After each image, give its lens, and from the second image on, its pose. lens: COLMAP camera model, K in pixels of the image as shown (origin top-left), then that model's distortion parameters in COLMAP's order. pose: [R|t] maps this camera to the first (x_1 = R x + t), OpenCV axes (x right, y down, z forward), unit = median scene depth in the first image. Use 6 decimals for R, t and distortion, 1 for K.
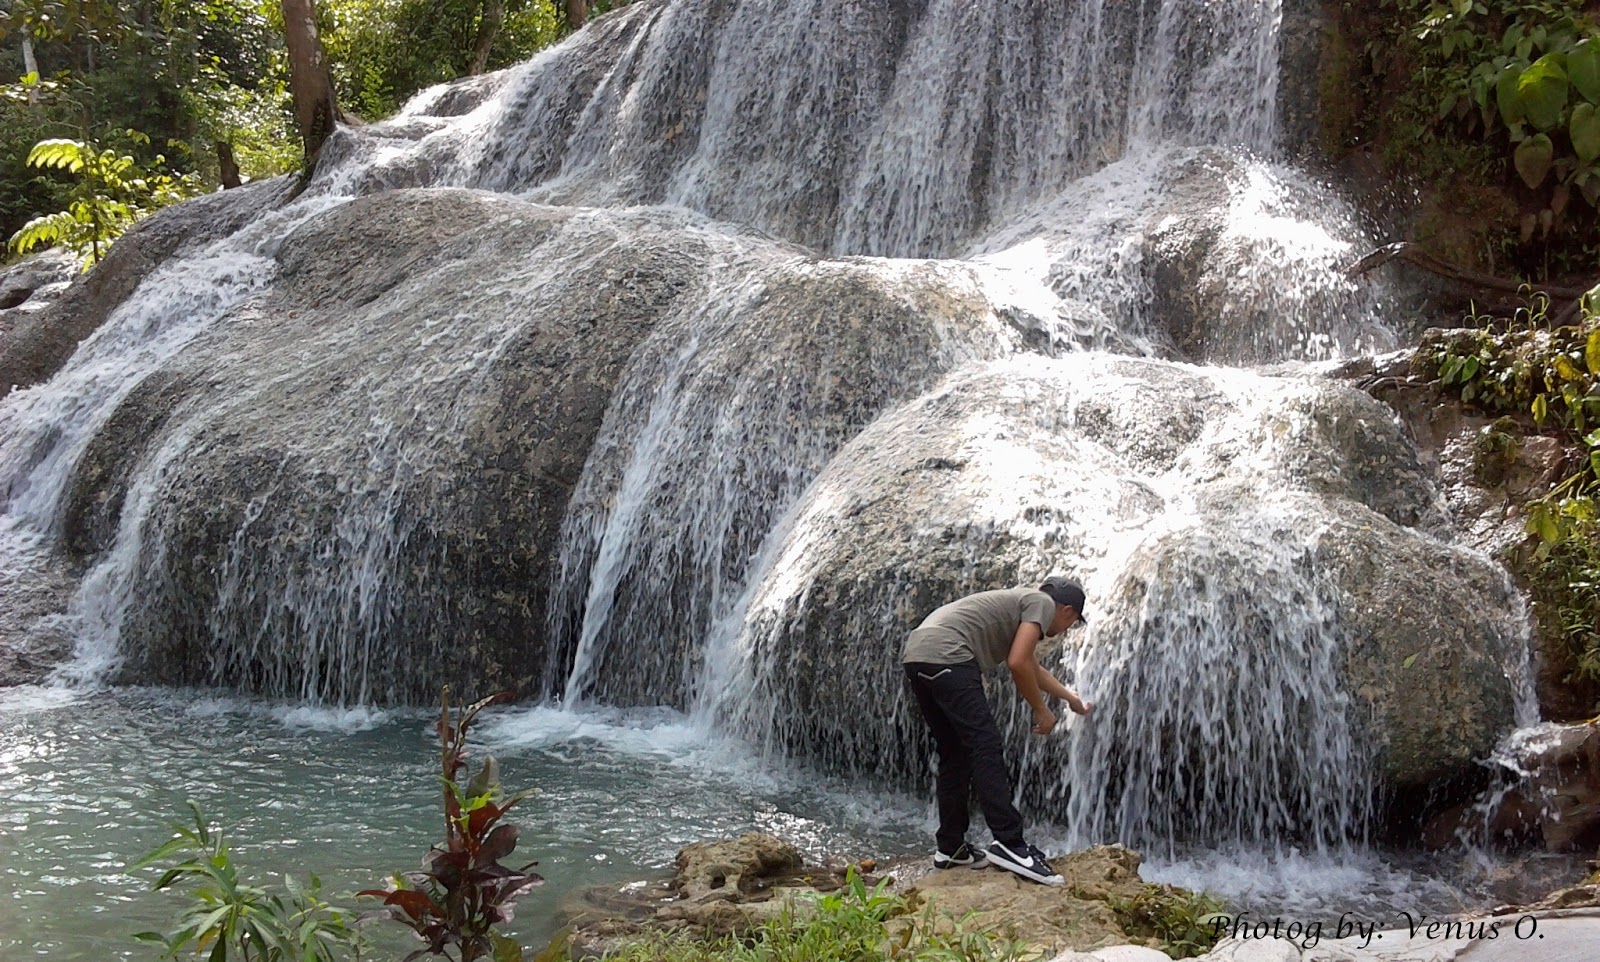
lens RADIAL K [[1587.0, 0, 772.9], [0, 1587.0, 484.4], [0, 0, 1]] dist [0.059982, -0.176218]
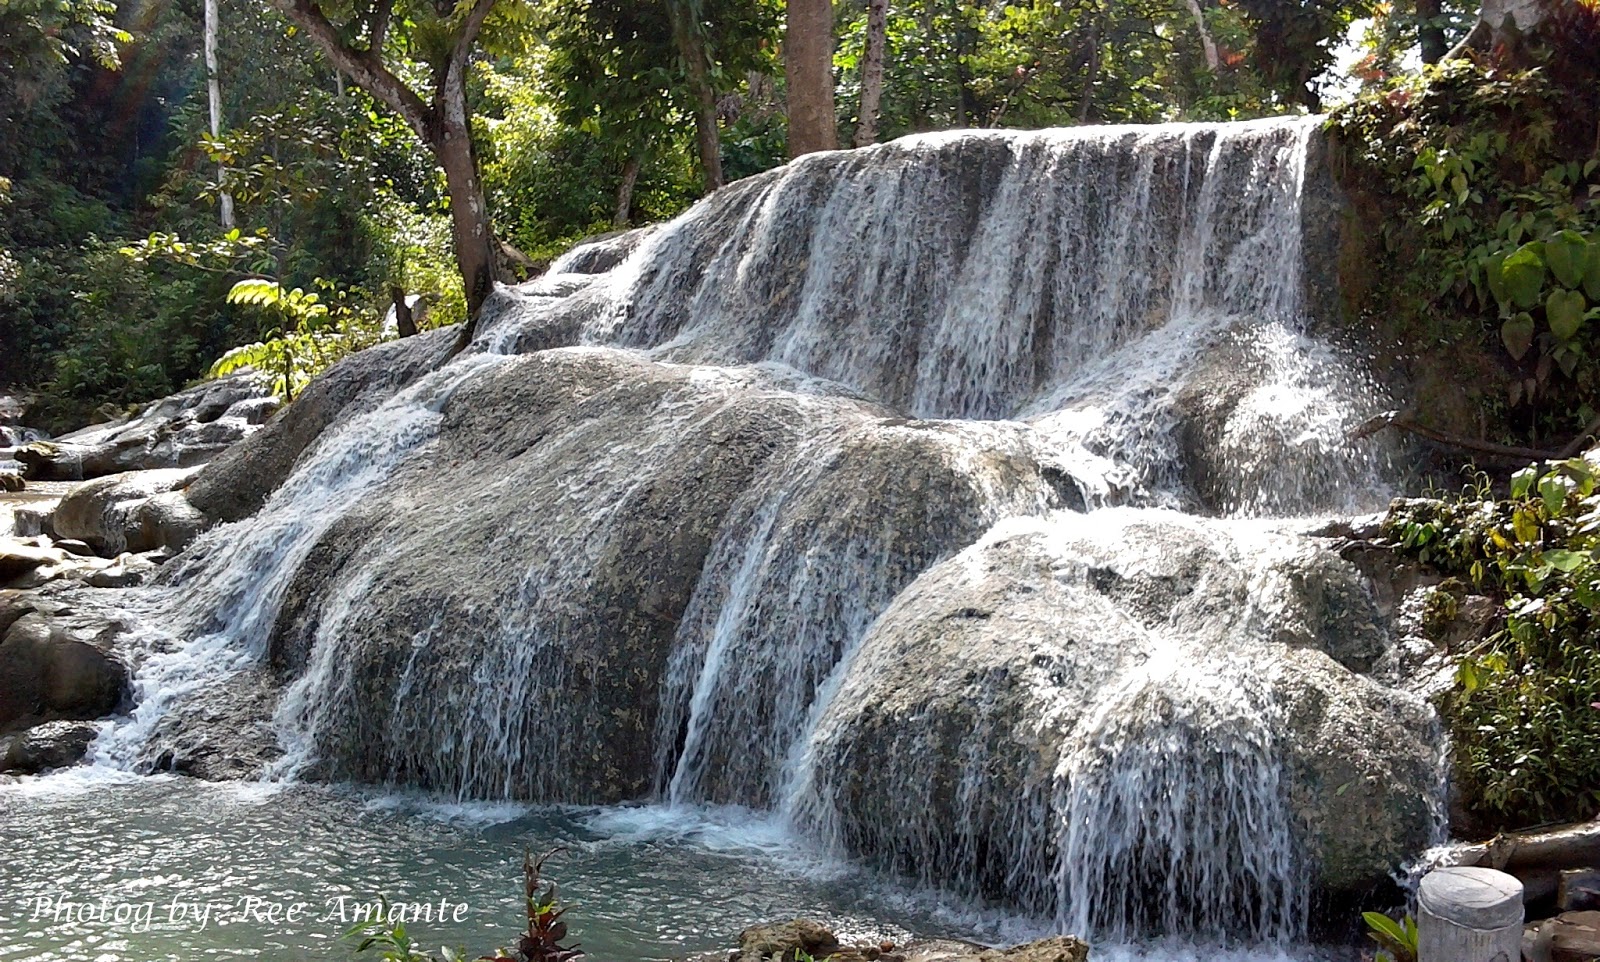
lens RADIAL K [[1566.1, 0, 770.4], [0, 1566.1, 492.8], [0, 0, 1]] dist [0.116173, -0.306448]
pose [[0.995464, -0.001525, -0.095131, 0.055029], [-0.002338, 0.999178, -0.040480, -0.046052], [0.095114, 0.040519, 0.994641, -0.178795]]
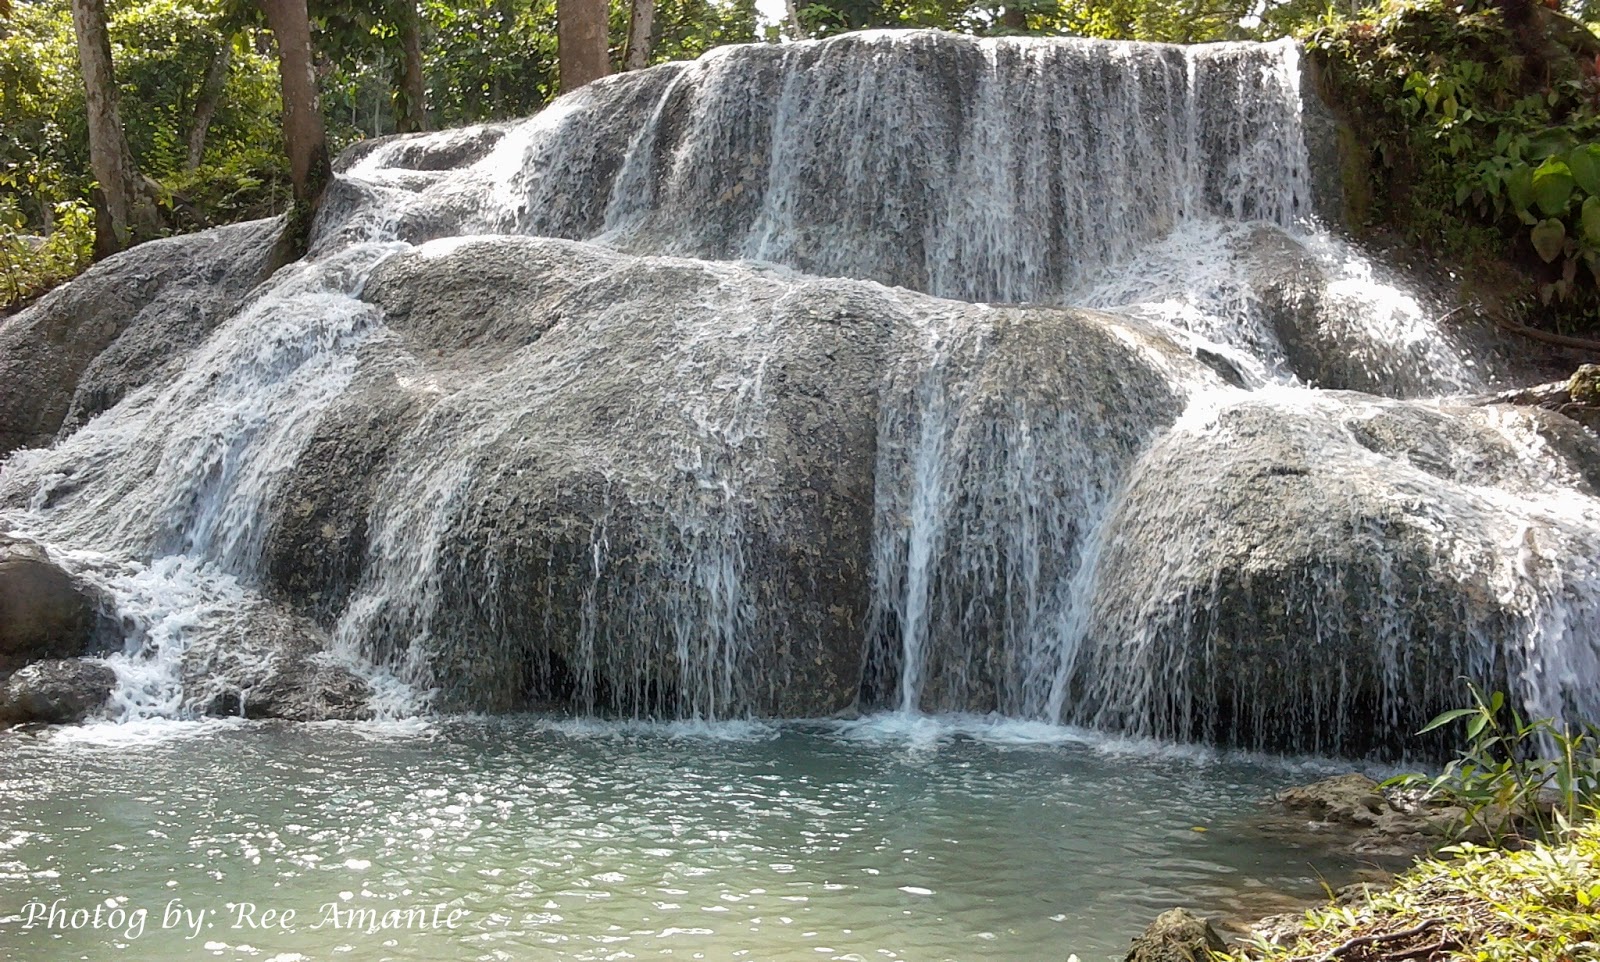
lens RADIAL K [[1587.0, 0, 772.9], [0, 1587.0, 484.4], [0, 0, 1]] dist [0.059982, -0.176218]
pose [[0.957188, -0.005274, 0.289419, -0.472361], [0.023932, 0.997853, -0.060964, 0.047041], [-0.288476, 0.065280, 0.955259, 0.012735]]
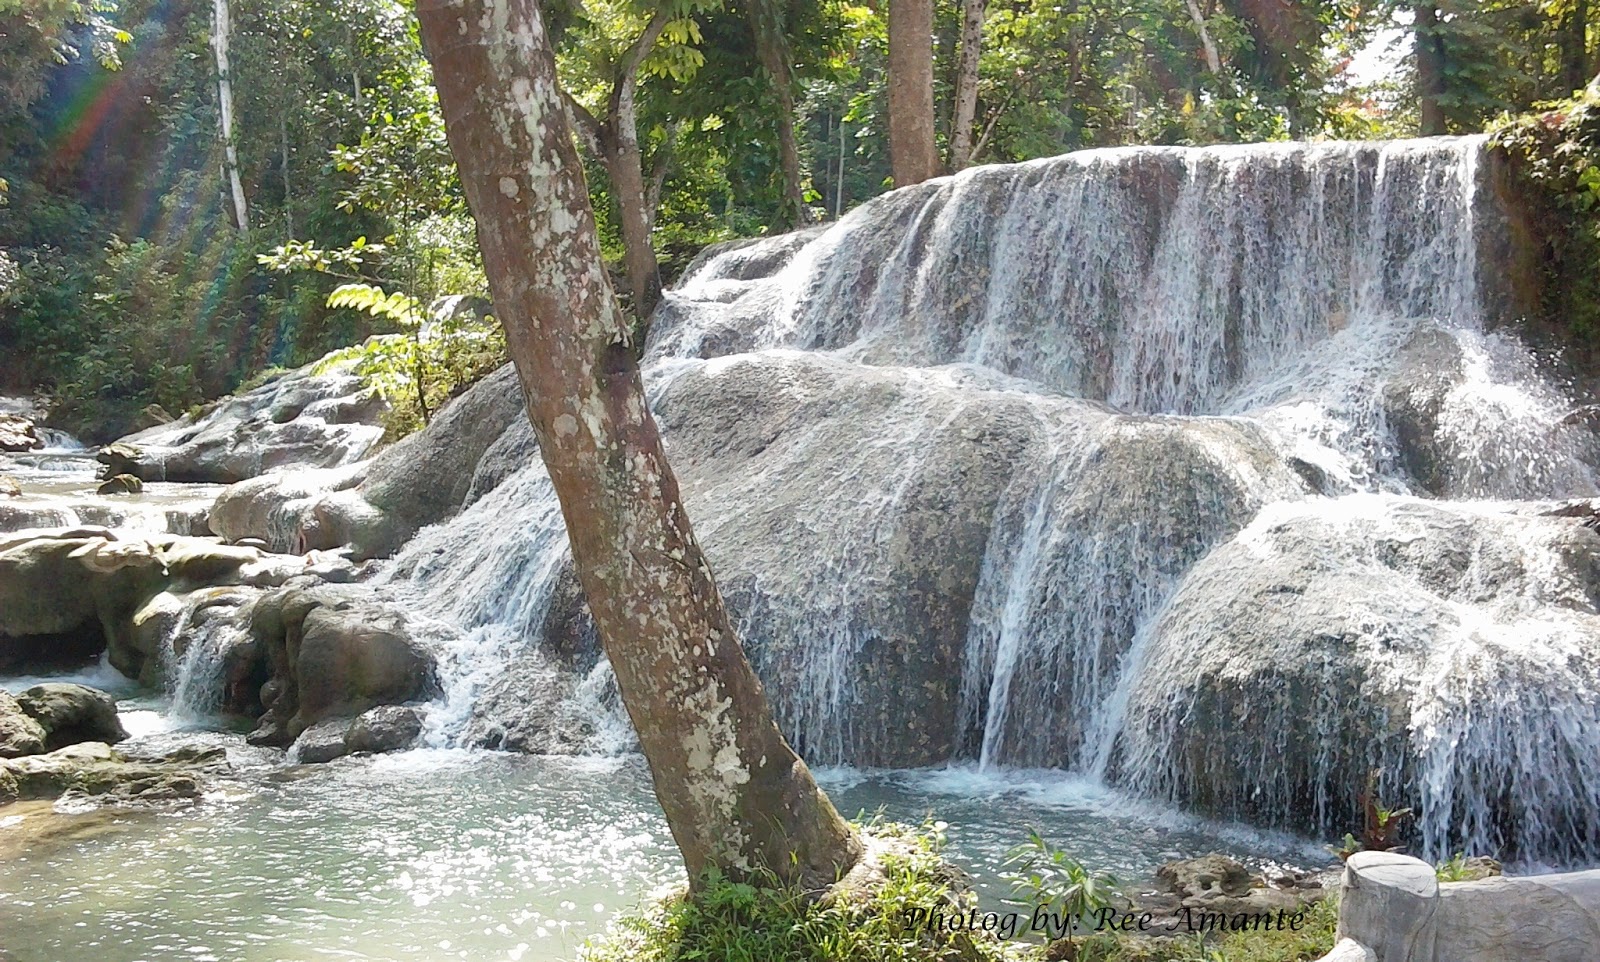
lens RADIAL K [[1566.1, 0, 770.4], [0, 1566.1, 492.8], [0, 0, 1]] dist [0.116173, -0.306448]
pose [[0.999183, -0.014978, -0.037546, -0.233461], [0.013685, 0.999312, -0.034485, -0.045041], [0.038036, 0.033943, 0.998700, -0.312880]]
